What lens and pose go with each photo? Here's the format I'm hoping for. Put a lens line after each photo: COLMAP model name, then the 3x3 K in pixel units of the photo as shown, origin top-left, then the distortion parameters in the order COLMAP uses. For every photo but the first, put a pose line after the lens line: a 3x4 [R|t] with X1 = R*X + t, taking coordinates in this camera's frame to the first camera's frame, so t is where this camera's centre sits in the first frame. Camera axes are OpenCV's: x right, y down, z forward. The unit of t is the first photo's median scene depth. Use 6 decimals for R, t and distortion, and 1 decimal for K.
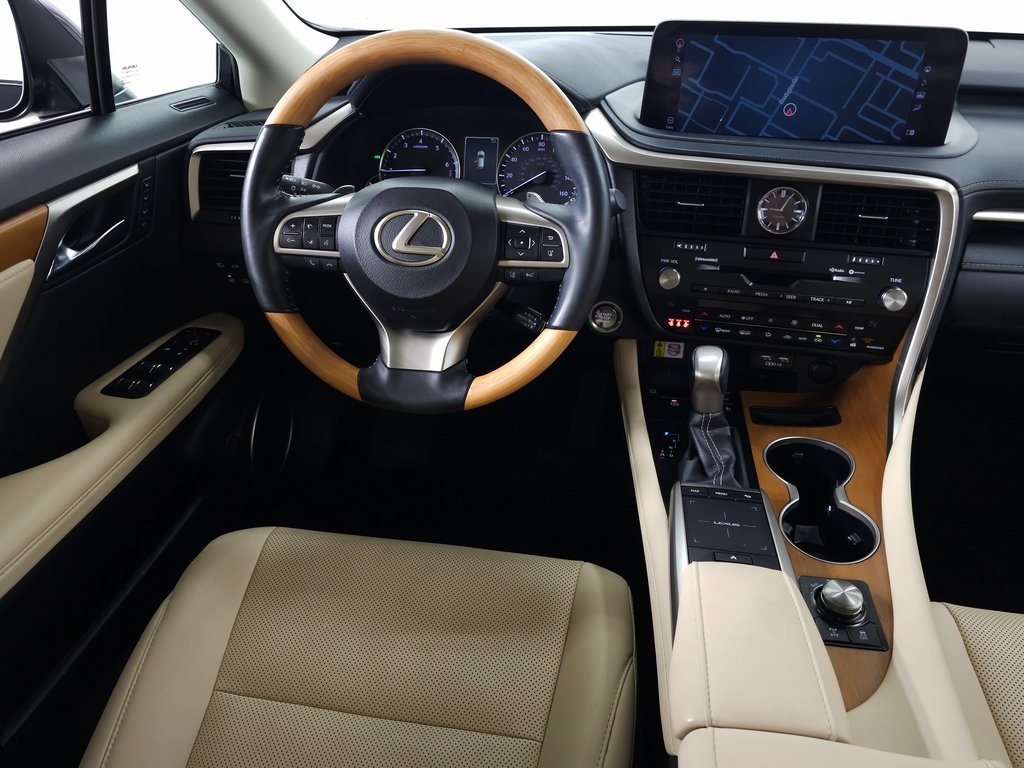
lens RADIAL K [[700.9, 0, 512.7], [0, 700.9, 377.8], [0, 0, 1]] dist [0.032910, -0.024726]
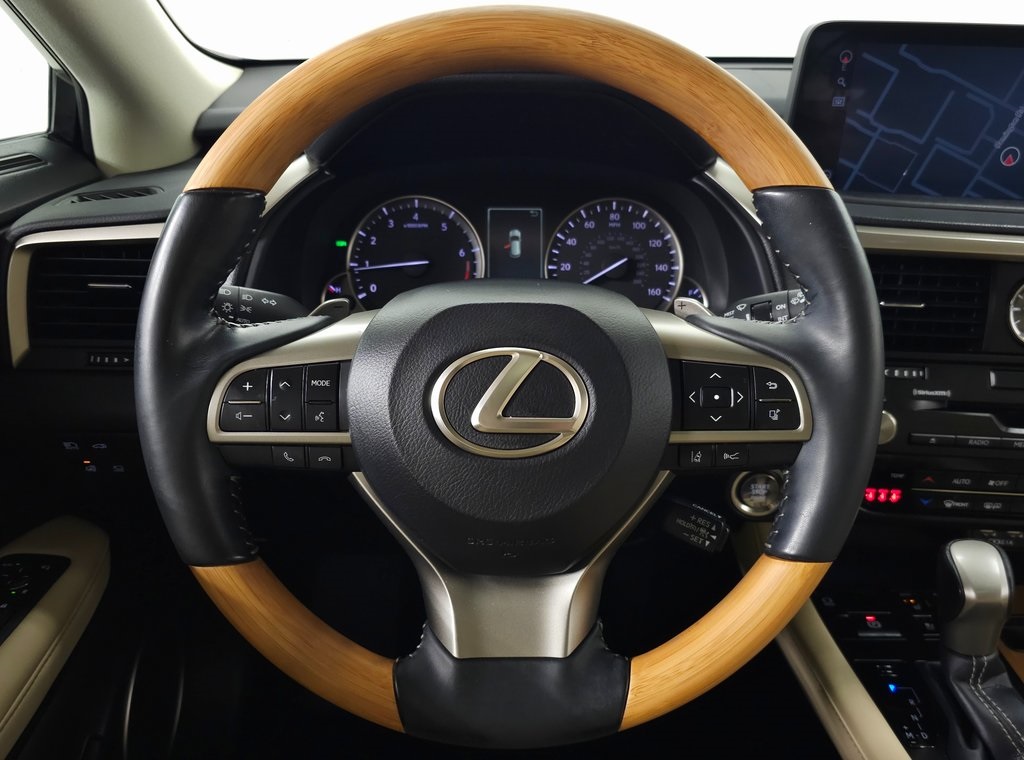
lens RADIAL K [[809.2, 0, 520.7], [0, 809.2, 405.4], [0, 0, 1]] dist [0.028537, -0.040207]
pose [[0.985733, -0.059511, 0.157448, -0.187485], [0.074521, 0.993039, -0.091210, -0.119738], [-0.150924, 0.101642, 0.983306, 0.362360]]
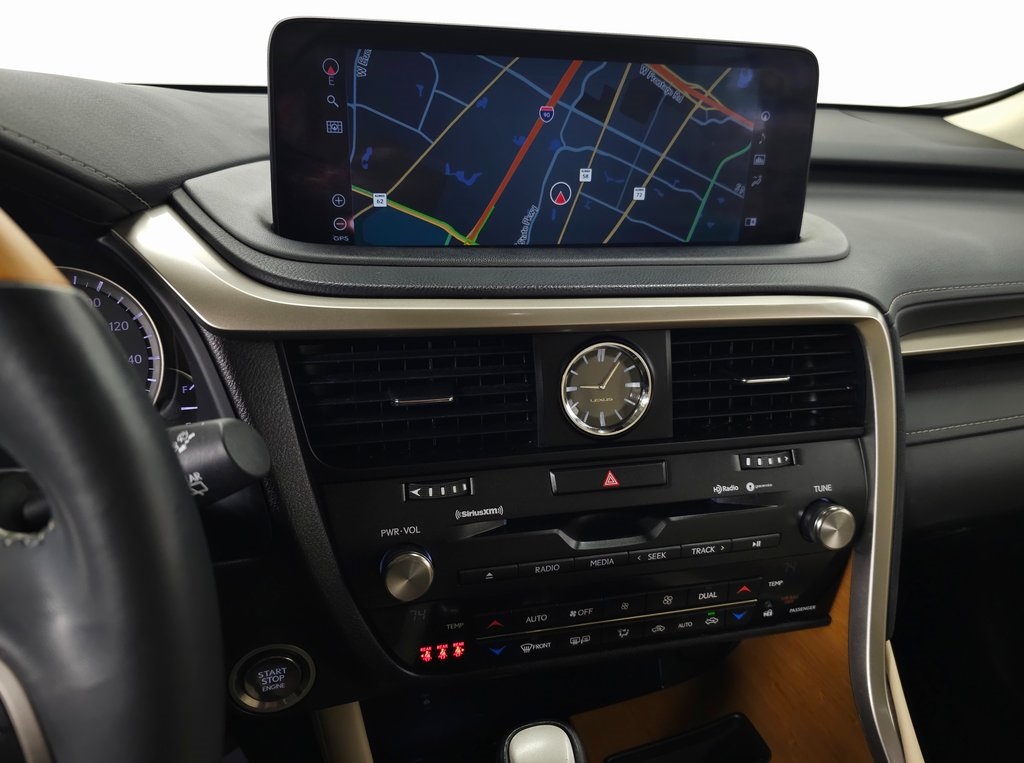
lens RADIAL K [[700.9, 0, 514.9], [0, 700.9, 378.3], [0, 0, 1]] dist [0.032910, -0.024726]
pose [[0.890886, -0.148448, 0.429284, 0.115509], [0.207643, 0.973656, -0.094225, -0.205148], [-0.403987, 0.173081, 0.898241, 0.572358]]
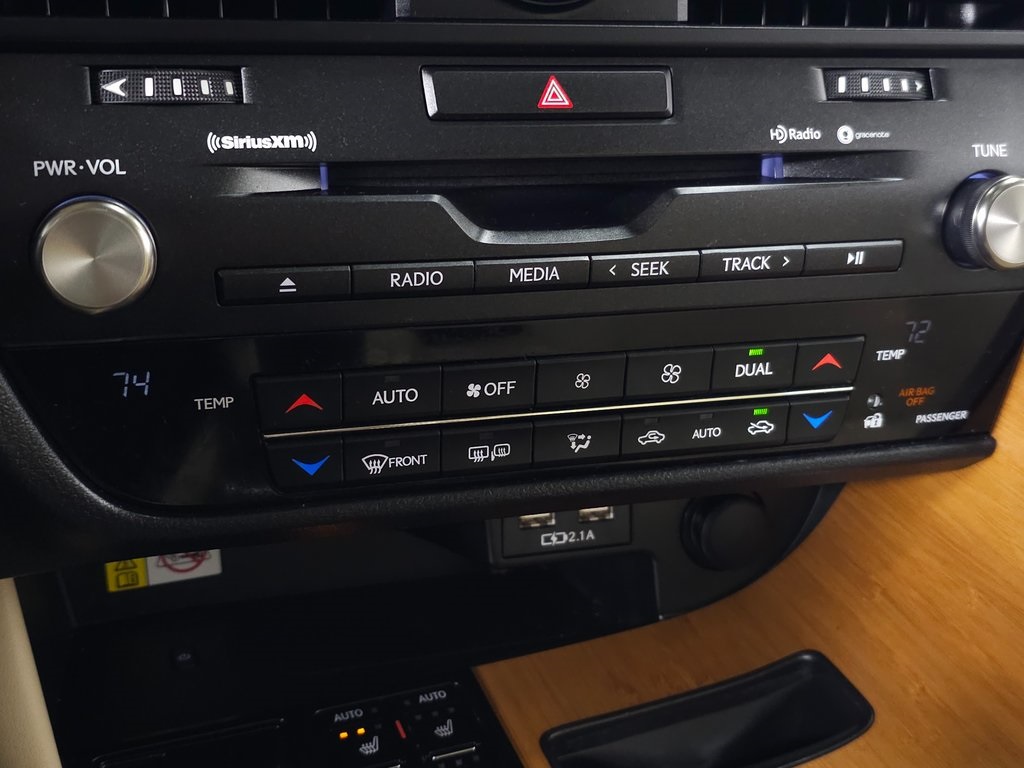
lens RADIAL K [[1228.7, 0, 521.6], [0, 1228.7, 376.0], [0, 0, 1]] dist [0.050479, 0.000000]
pose [[0.853922, -0.166191, 0.493151, 0.151884], [0.210275, 0.977021, -0.034850, -0.073775], [-0.476027, 0.133457, 0.869245, 0.663157]]
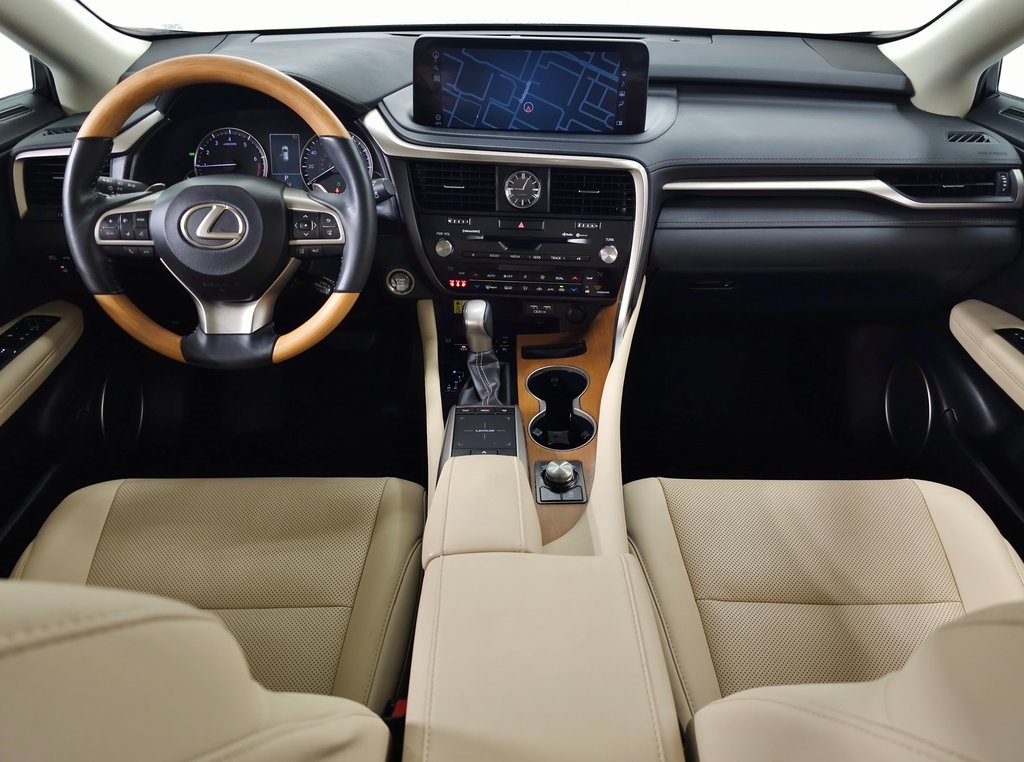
lens RADIAL K [[700.9, 0, 509.5], [0, 700.9, 383.3], [0, 0, 1]] dist [0.032910, -0.024726]
pose [[0.985900, -0.085021, 0.144127, 0.139456], [0.078559, 0.995657, 0.049960, 0.045376], [-0.147748, -0.037933, 0.988297, -0.258994]]
